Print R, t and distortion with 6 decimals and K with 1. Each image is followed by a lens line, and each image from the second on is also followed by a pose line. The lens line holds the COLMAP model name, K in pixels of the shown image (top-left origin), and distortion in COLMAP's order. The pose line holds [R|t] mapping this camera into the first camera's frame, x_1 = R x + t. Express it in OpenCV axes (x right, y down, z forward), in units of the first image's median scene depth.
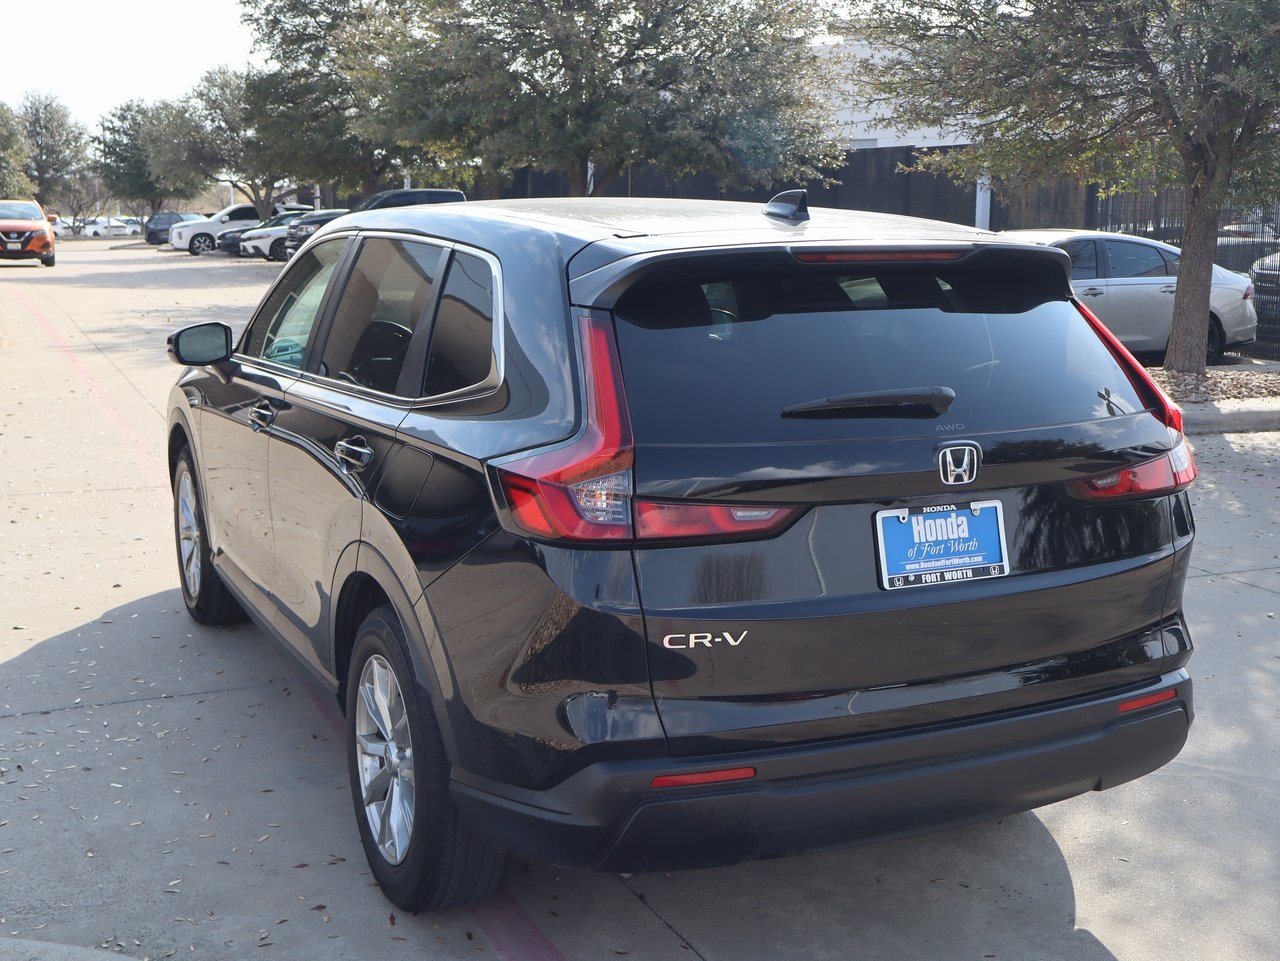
lens RADIAL K [[1538.5, 0, 635.6], [0, 1538.5, 485.2], [0, 0, 1]] dist [-0.007323, 0.000000]
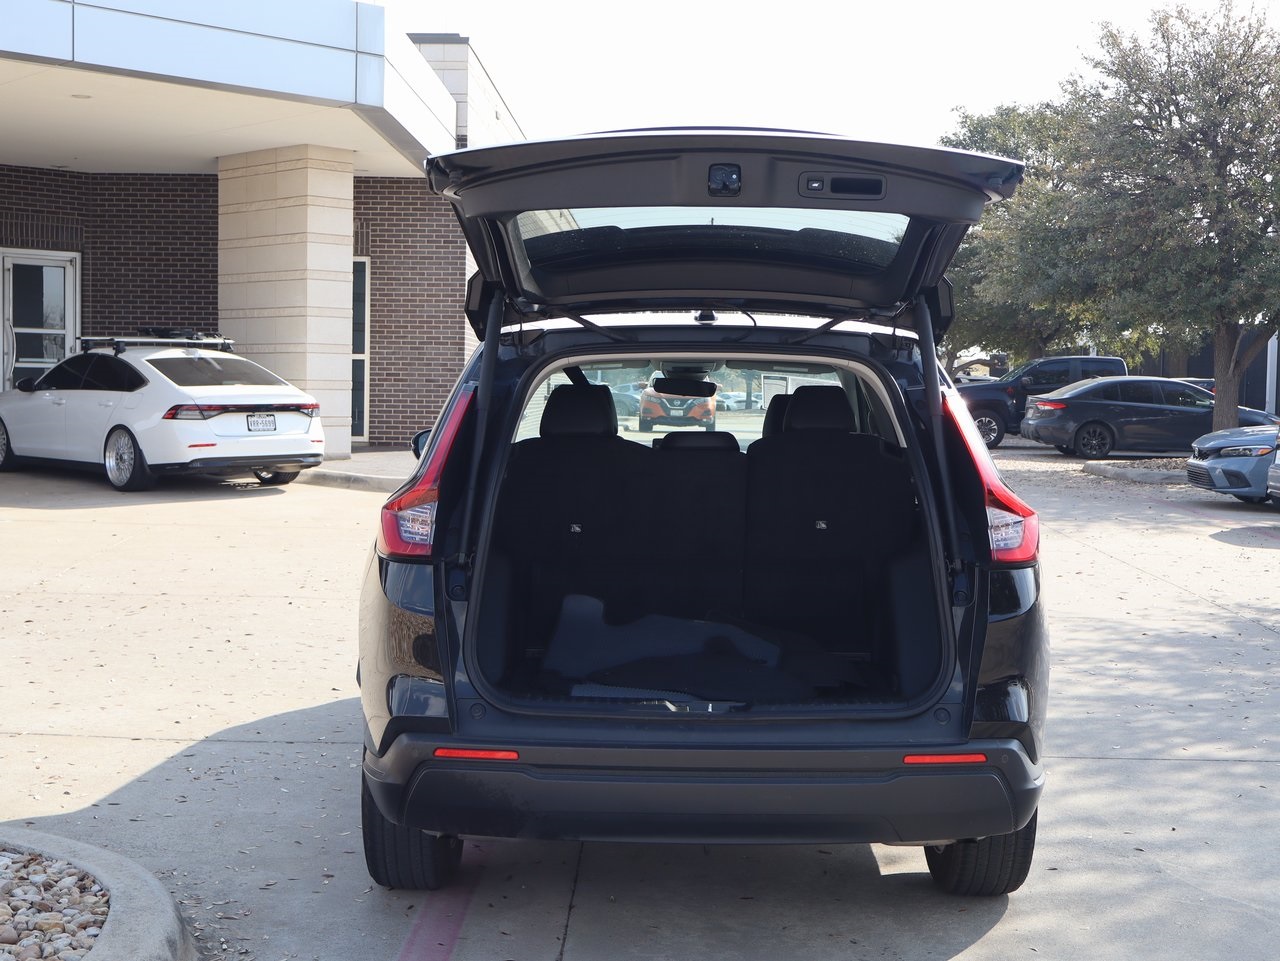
lens RADIAL K [[1716.1, 0, 652.1], [0, 1716.1, 487.9], [0, 0, 1]] dist [-0.006011, 0.000000]
pose [[0.910430, 0.033262, -0.412323, 0.691701], [-0.081563, 0.991628, -0.100102, 0.098551], [0.405541, 0.124767, 0.905522, -0.204394]]
